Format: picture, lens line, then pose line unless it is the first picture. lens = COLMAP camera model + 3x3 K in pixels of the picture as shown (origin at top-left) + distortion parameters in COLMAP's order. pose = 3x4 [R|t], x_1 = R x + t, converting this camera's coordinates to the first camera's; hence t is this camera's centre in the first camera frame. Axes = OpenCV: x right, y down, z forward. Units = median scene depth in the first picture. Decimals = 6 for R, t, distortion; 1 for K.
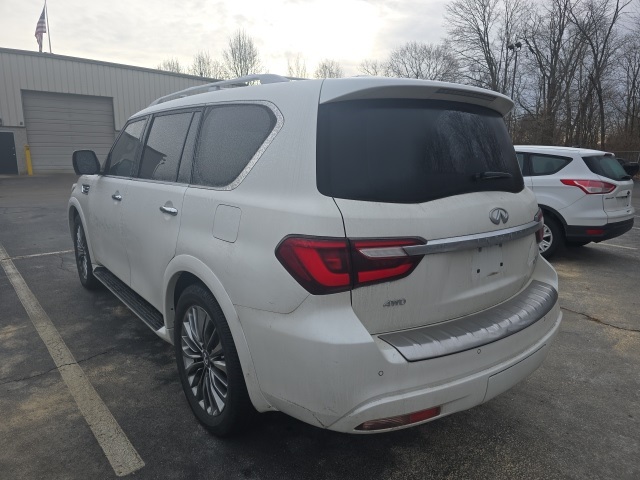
lens RADIAL K [[432.0, 0, 319.8], [0, 432.0, 237.2], [0, 0, 1]] dist [0.031834, -0.022003]
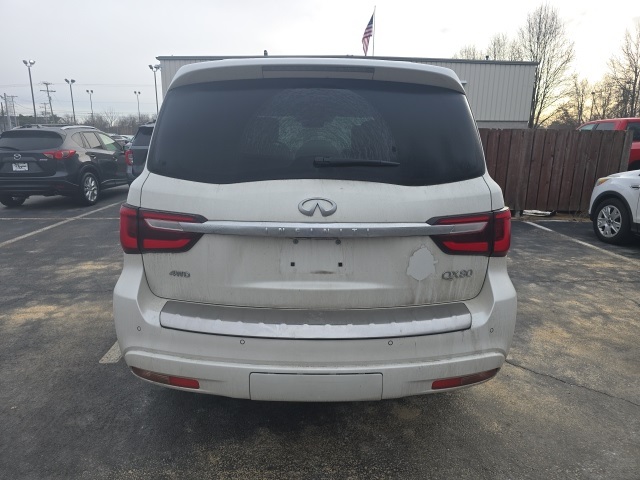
lens RADIAL K [[432.0, 0, 319.6], [0, 432.0, 237.3], [0, 0, 1]] dist [0.031834, -0.022003]
pose [[0.784417, 0.137030, -0.604907, 0.832004], [-0.120693, 0.990369, 0.067840, -0.041318], [0.608378, 0.019793, 0.793401, 0.269194]]
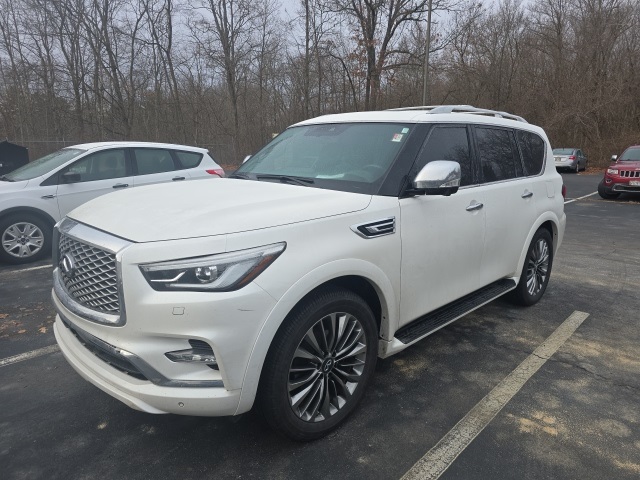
lens RADIAL K [[432.0, 0, 320.4], [0, 432.0, 238.5], [0, 0, 1]] dist [0.031834, -0.022003]
pose [[-0.108061, -0.212412, 0.971187, -2.059460], [0.177849, 0.957017, 0.229102, -0.457699], [-0.978107, 0.197481, -0.065639, 2.106490]]
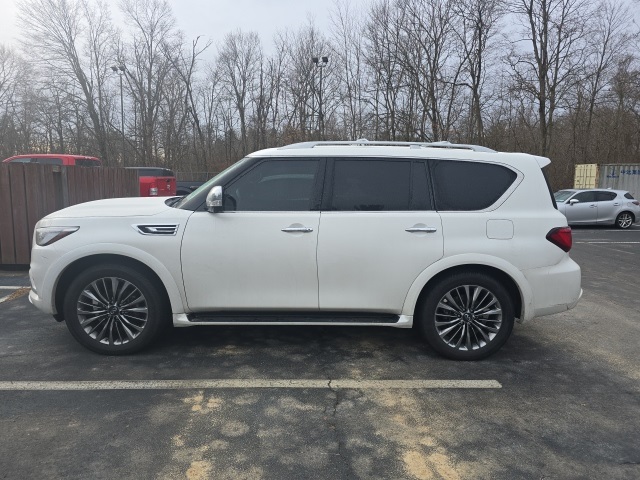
lens RADIAL K [[432.0, 0, 320.6], [0, 432.0, 238.6], [0, 0, 1]] dist [0.031834, -0.022003]
pose [[0.602595, -0.111309, 0.790247, -1.917623], [0.137580, 0.989889, 0.034519, -0.145888], [-0.786099, 0.087921, 0.611816, 0.437632]]
